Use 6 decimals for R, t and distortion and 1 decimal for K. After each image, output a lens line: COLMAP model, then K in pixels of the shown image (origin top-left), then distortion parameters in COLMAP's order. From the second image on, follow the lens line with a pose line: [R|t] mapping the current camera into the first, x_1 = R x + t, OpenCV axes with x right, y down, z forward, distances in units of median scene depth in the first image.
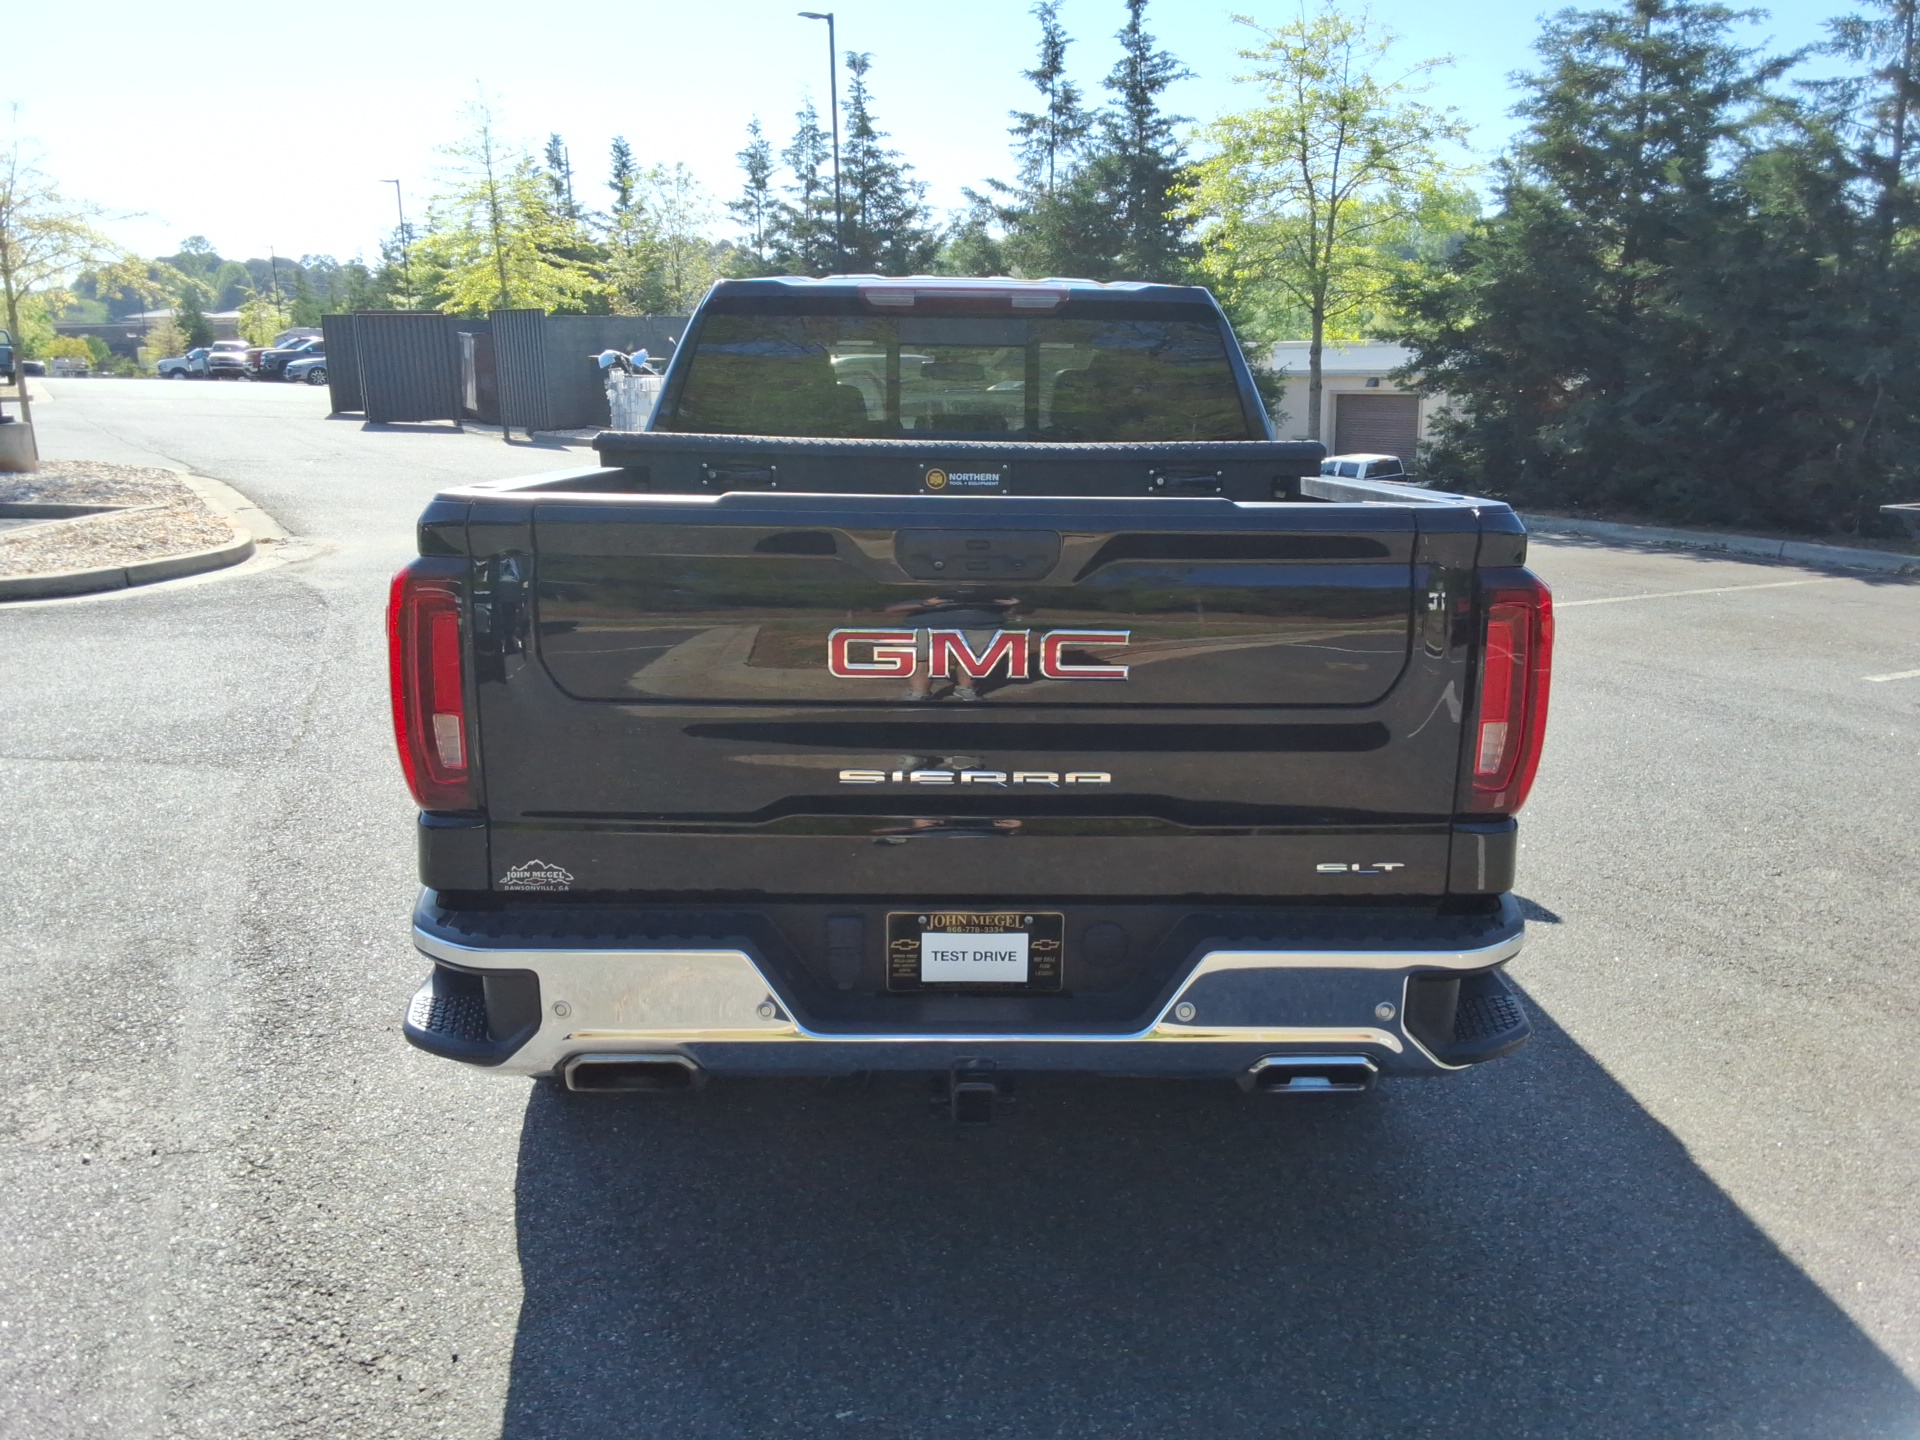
lens RADIAL K [[1546.2, 0, 979.1], [0, 1546.2, 696.4], [0, 0, 1]] dist [0.119210, -0.188589]
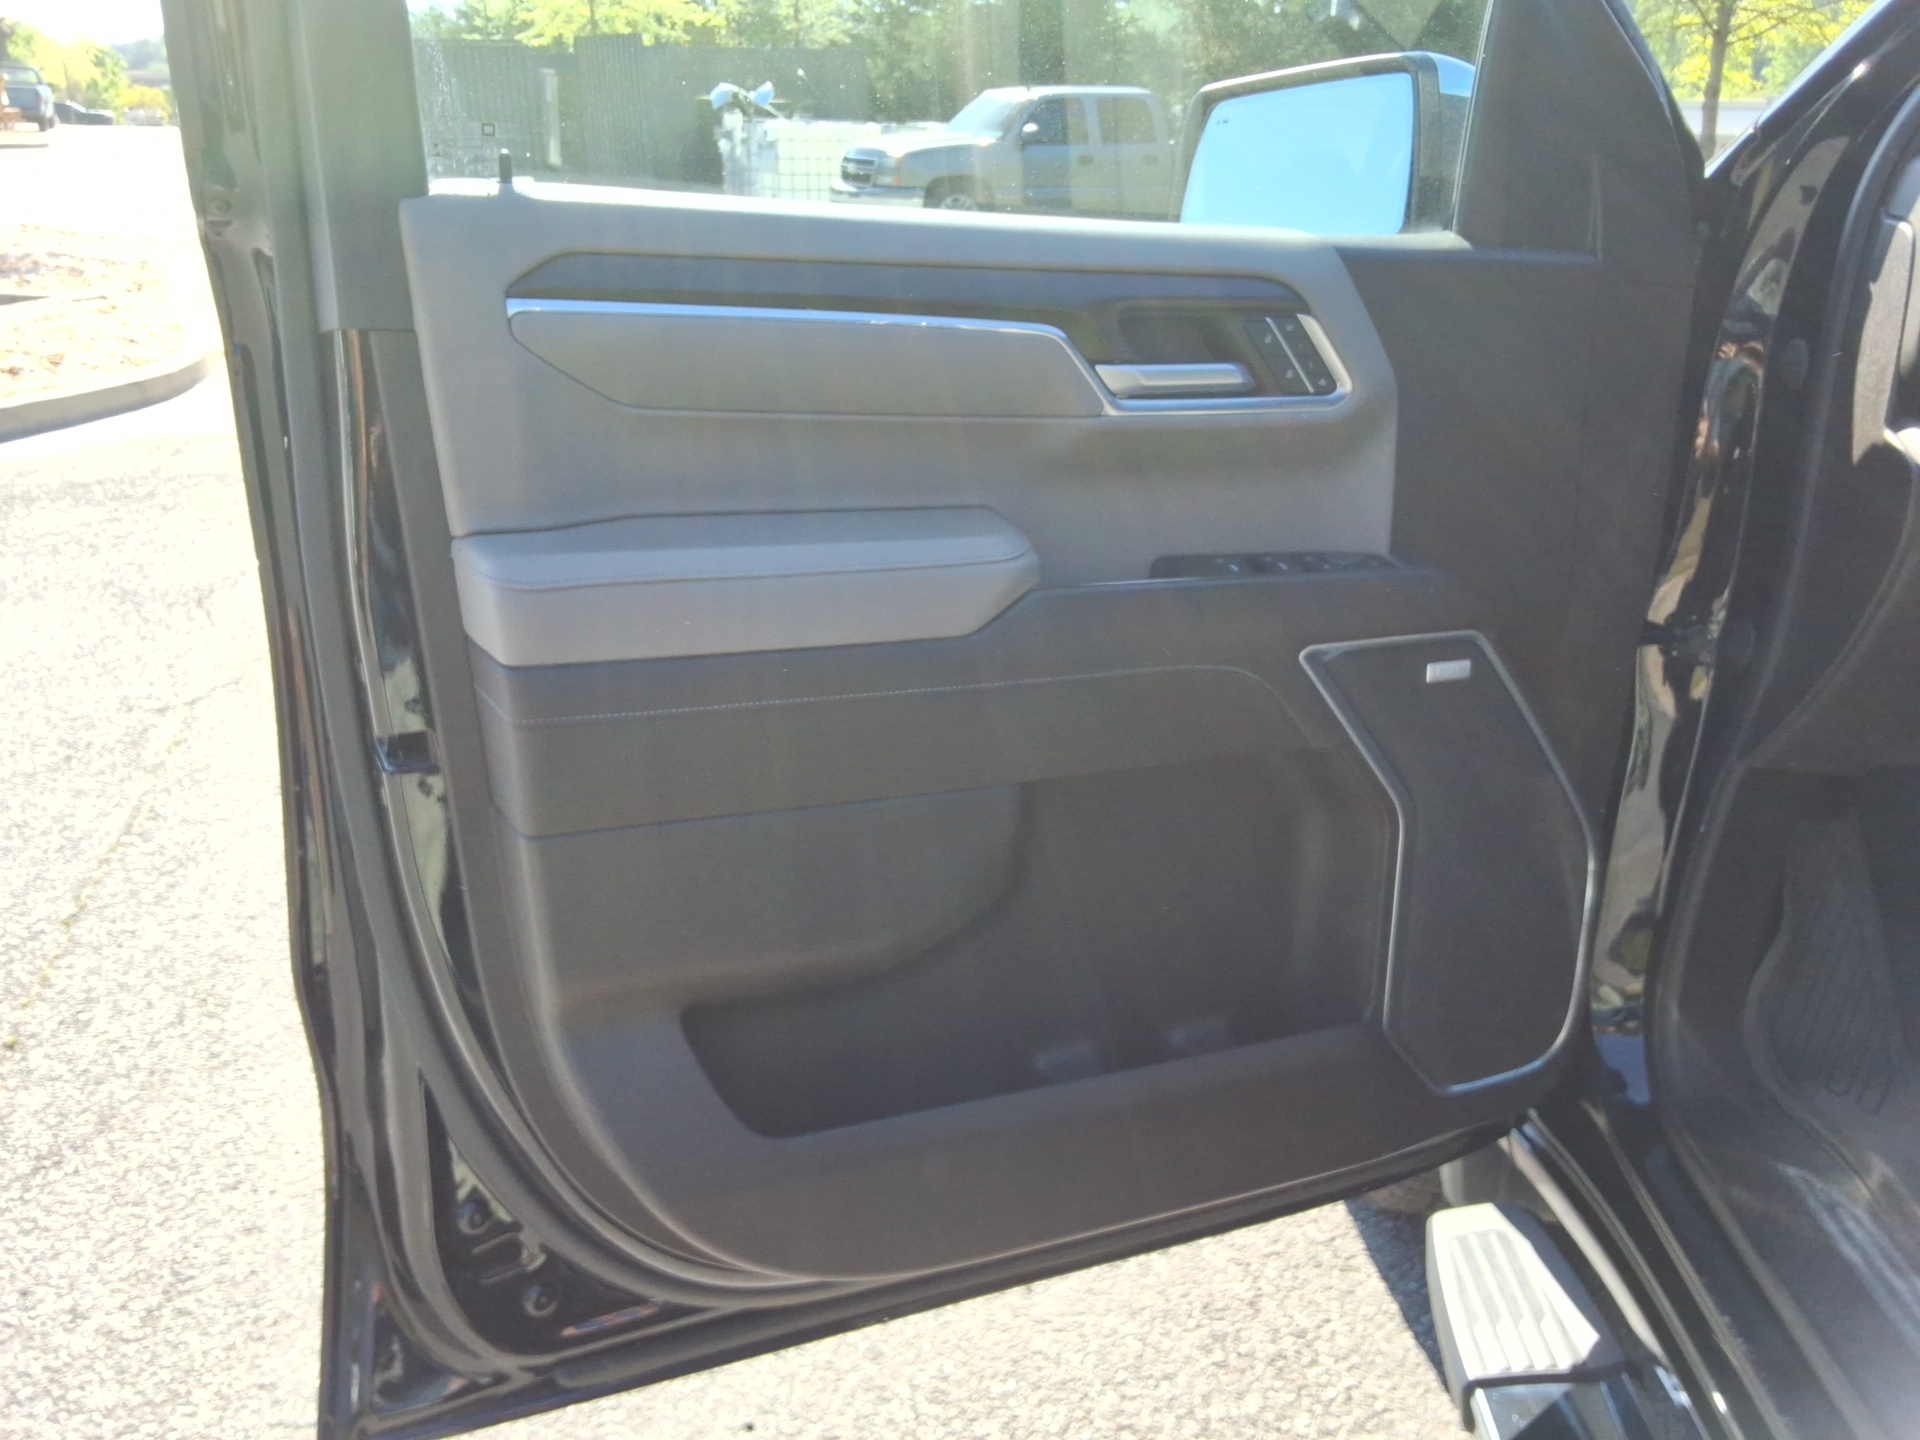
lens RADIAL K [[1543.0, 0, 993.3], [0, 1543.0, 715.9], [0, 0, 1]] dist [0.035494, -0.052636]
pose [[0.998511, 0.032961, -0.043459, -0.062189], [-0.026071, 0.988262, 0.150525, -0.032760], [0.047910, -0.149168, 0.987651, 0.207855]]
